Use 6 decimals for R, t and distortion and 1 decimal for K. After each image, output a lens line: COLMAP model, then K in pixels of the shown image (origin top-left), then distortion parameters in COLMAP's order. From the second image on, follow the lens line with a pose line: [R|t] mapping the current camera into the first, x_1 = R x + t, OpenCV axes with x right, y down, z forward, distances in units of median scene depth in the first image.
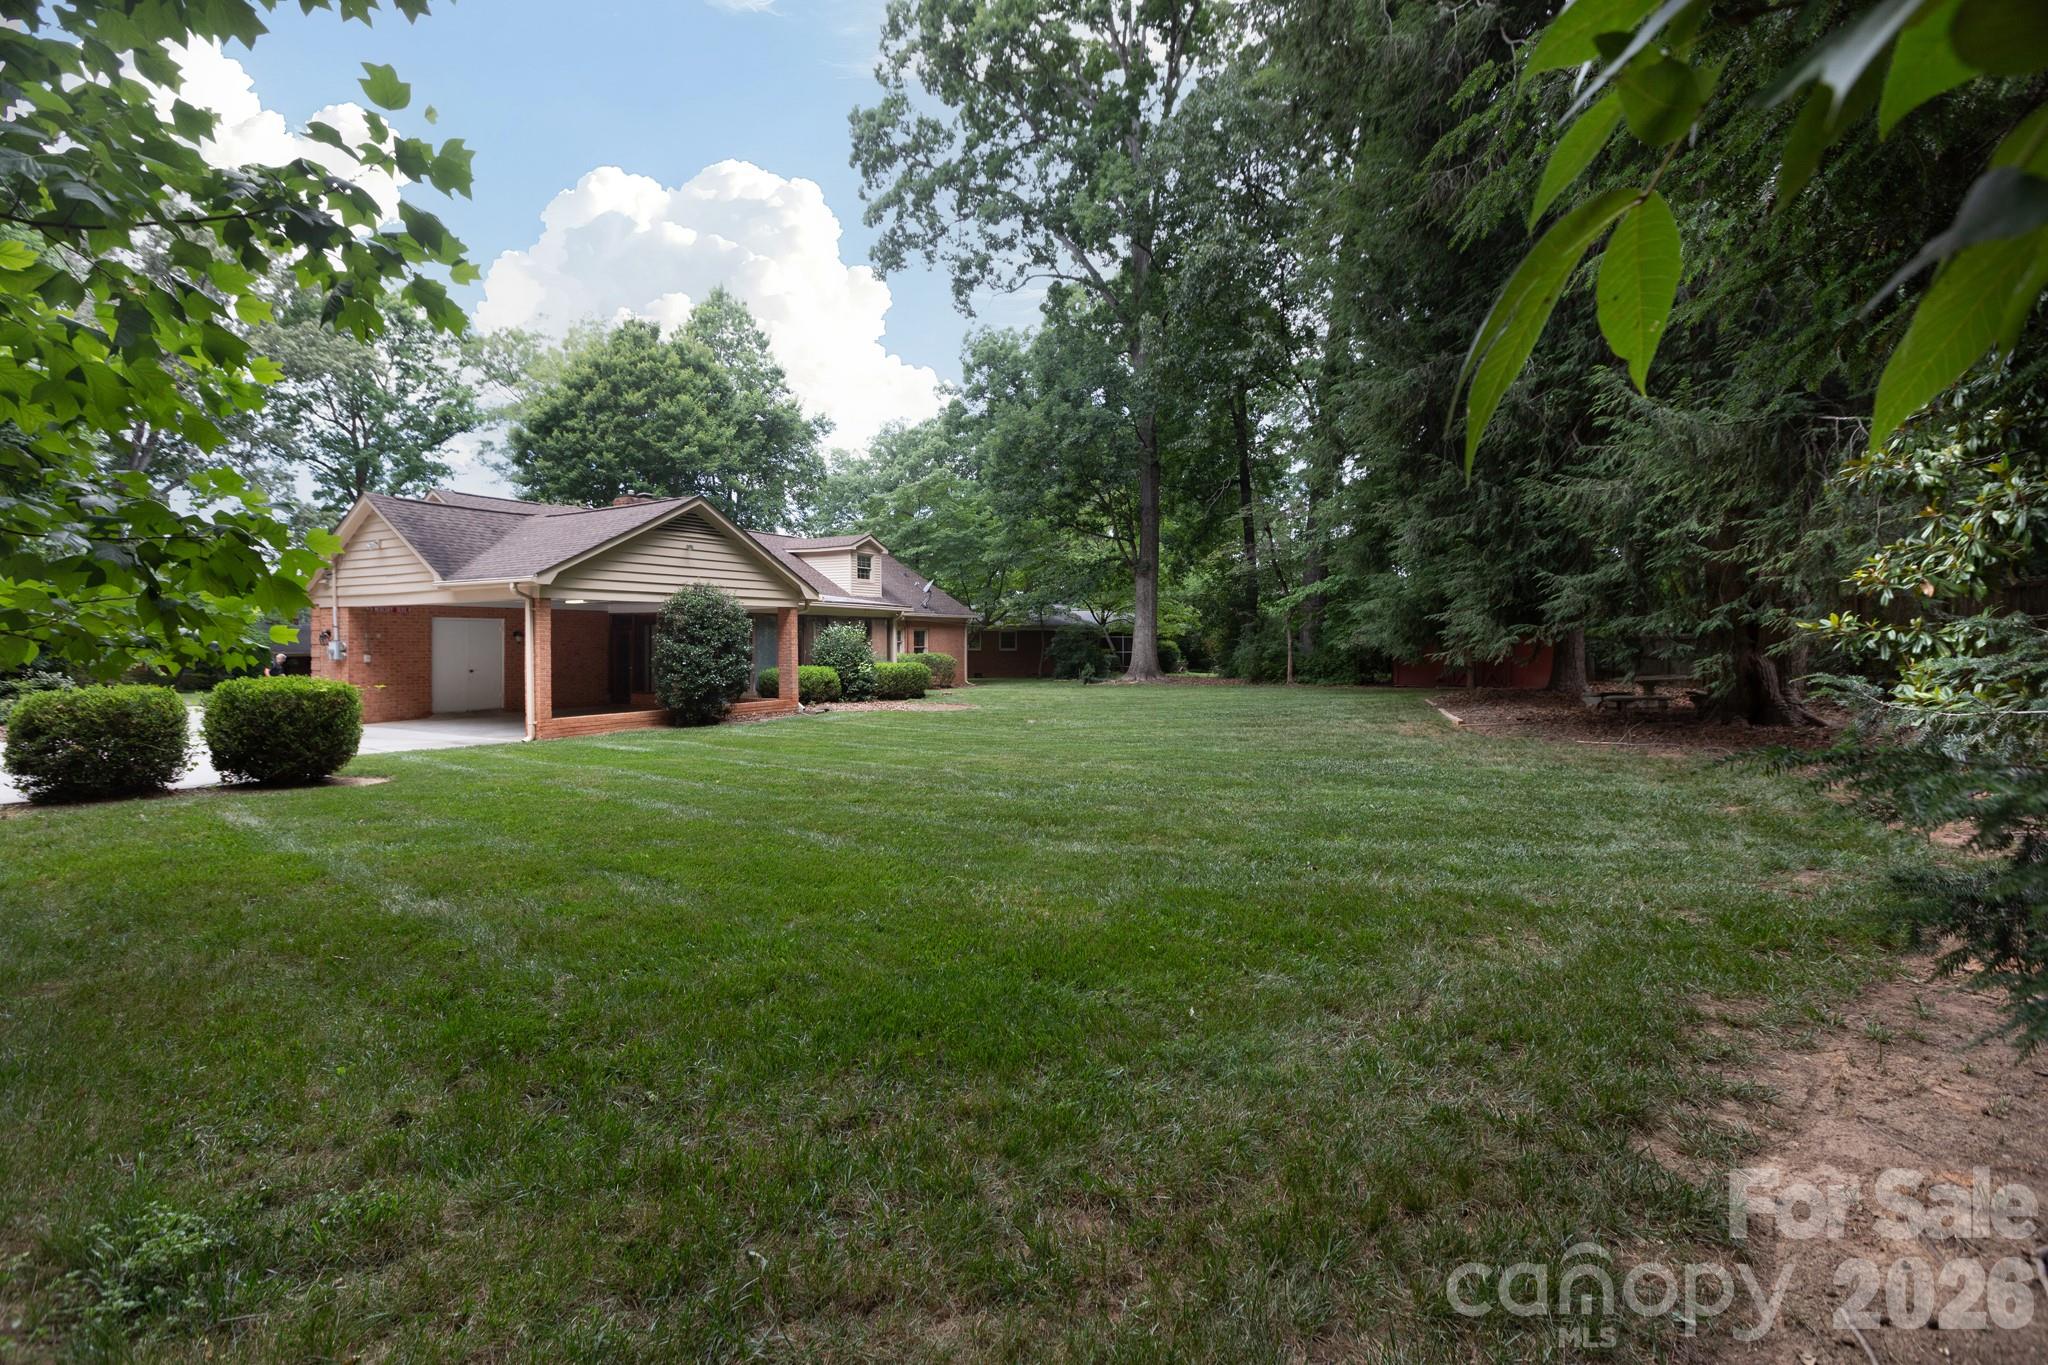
lens RADIAL K [[927.9, 0, 1030.7], [0, 927.9, 664.2], [0, 0, 1]] dist [0.006879, -0.002917]
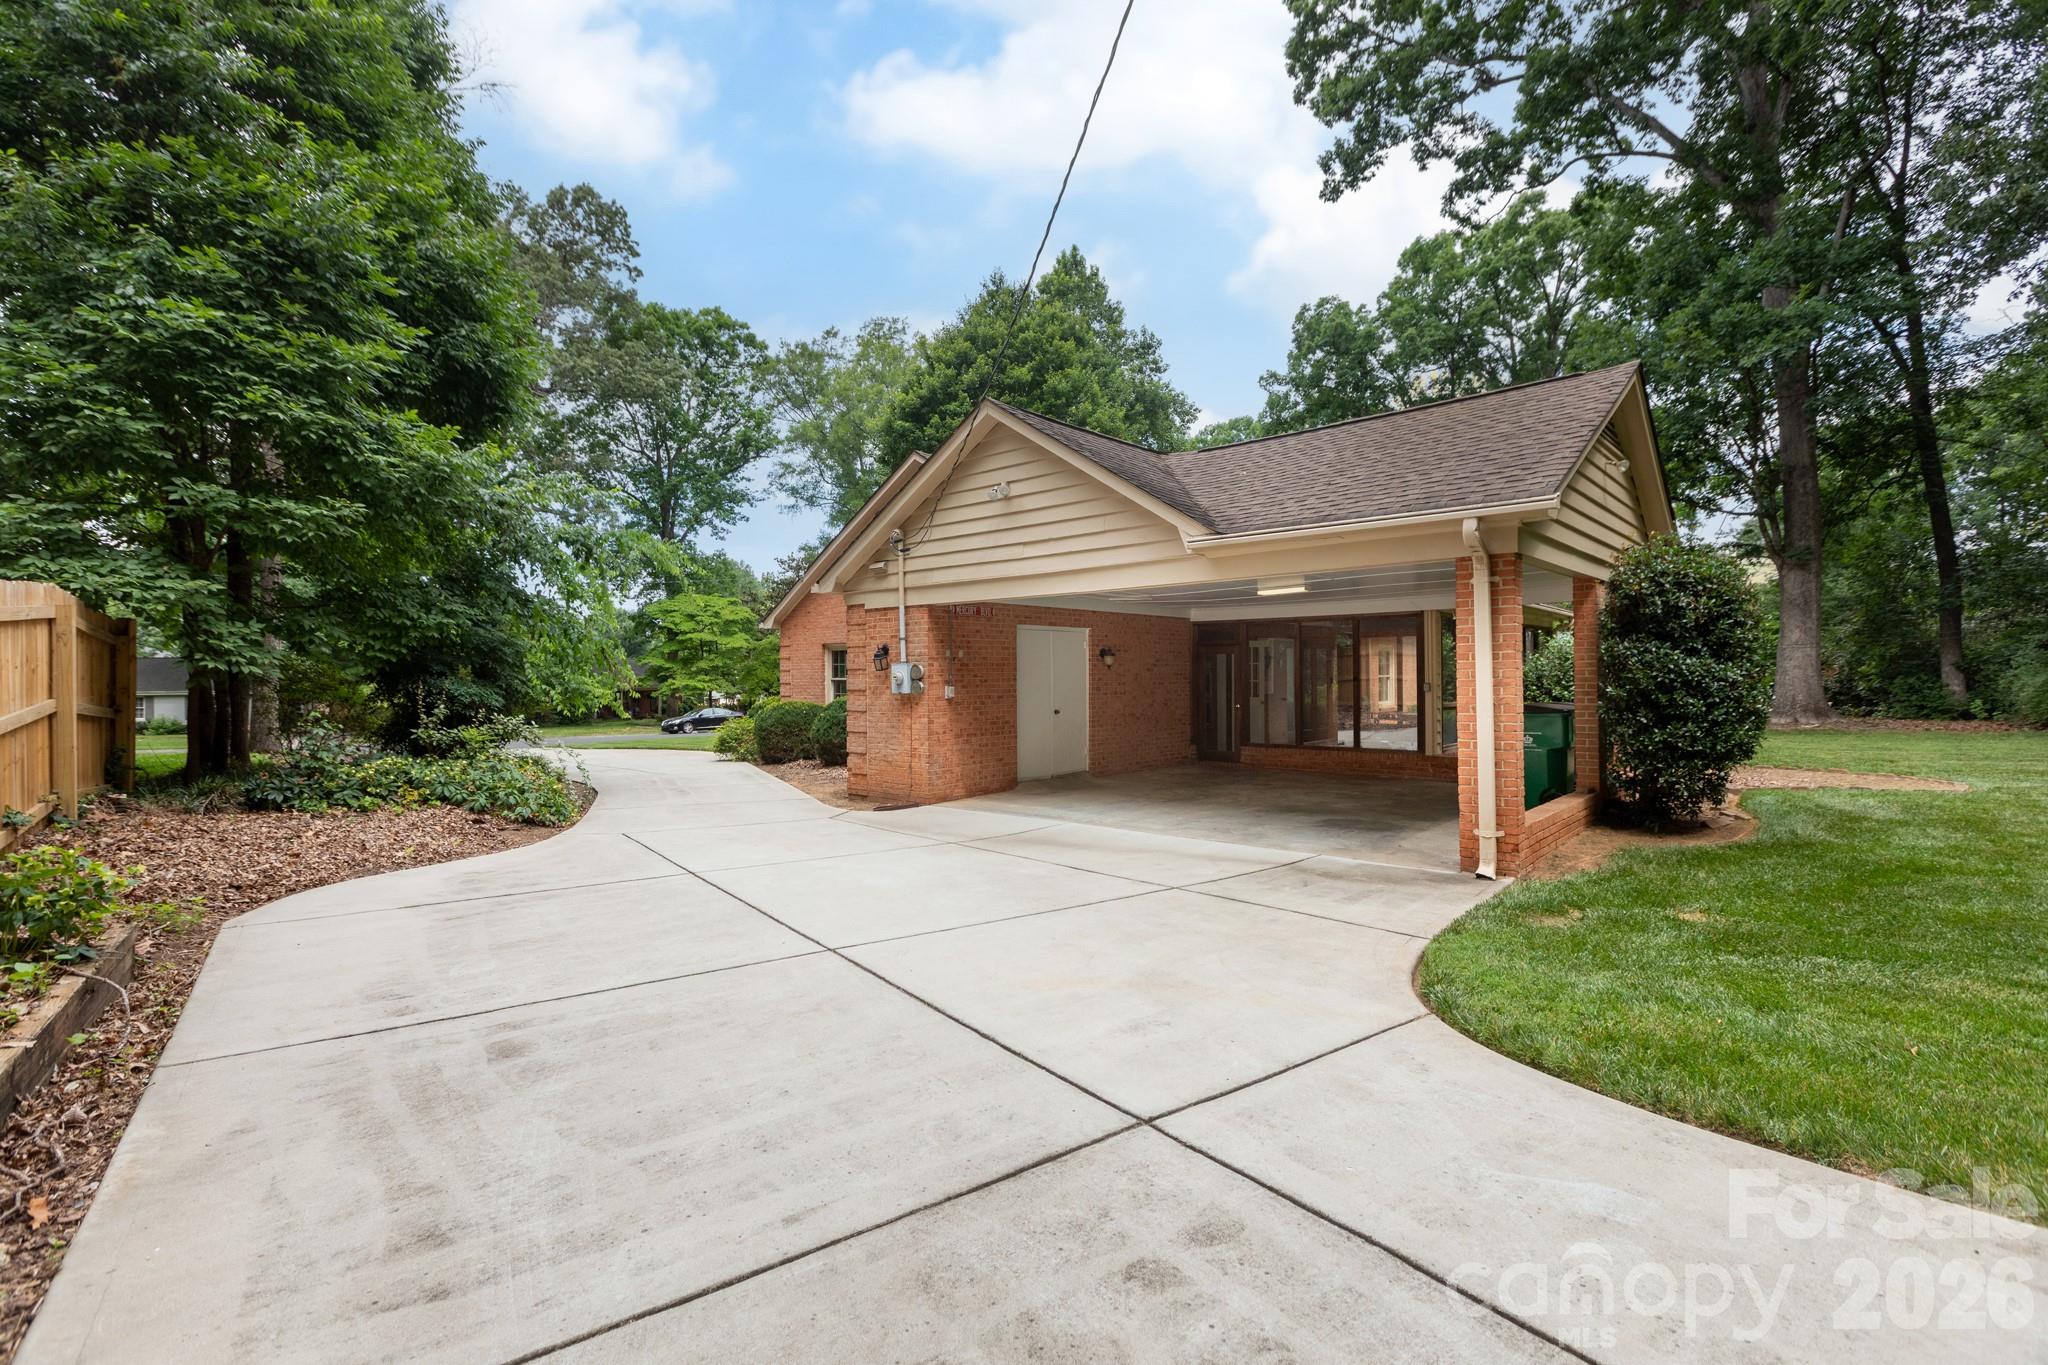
lens RADIAL K [[927.9, 0, 1014.0], [0, 927.9, 684.8], [0, 0, 1]] dist [0.006879, -0.002917]
pose [[0.978723, -0.002490, -0.205170, -0.258712], [-0.000723, 0.999878, -0.015583, -0.000763], [0.205184, 0.015400, 0.978602, 0.200725]]
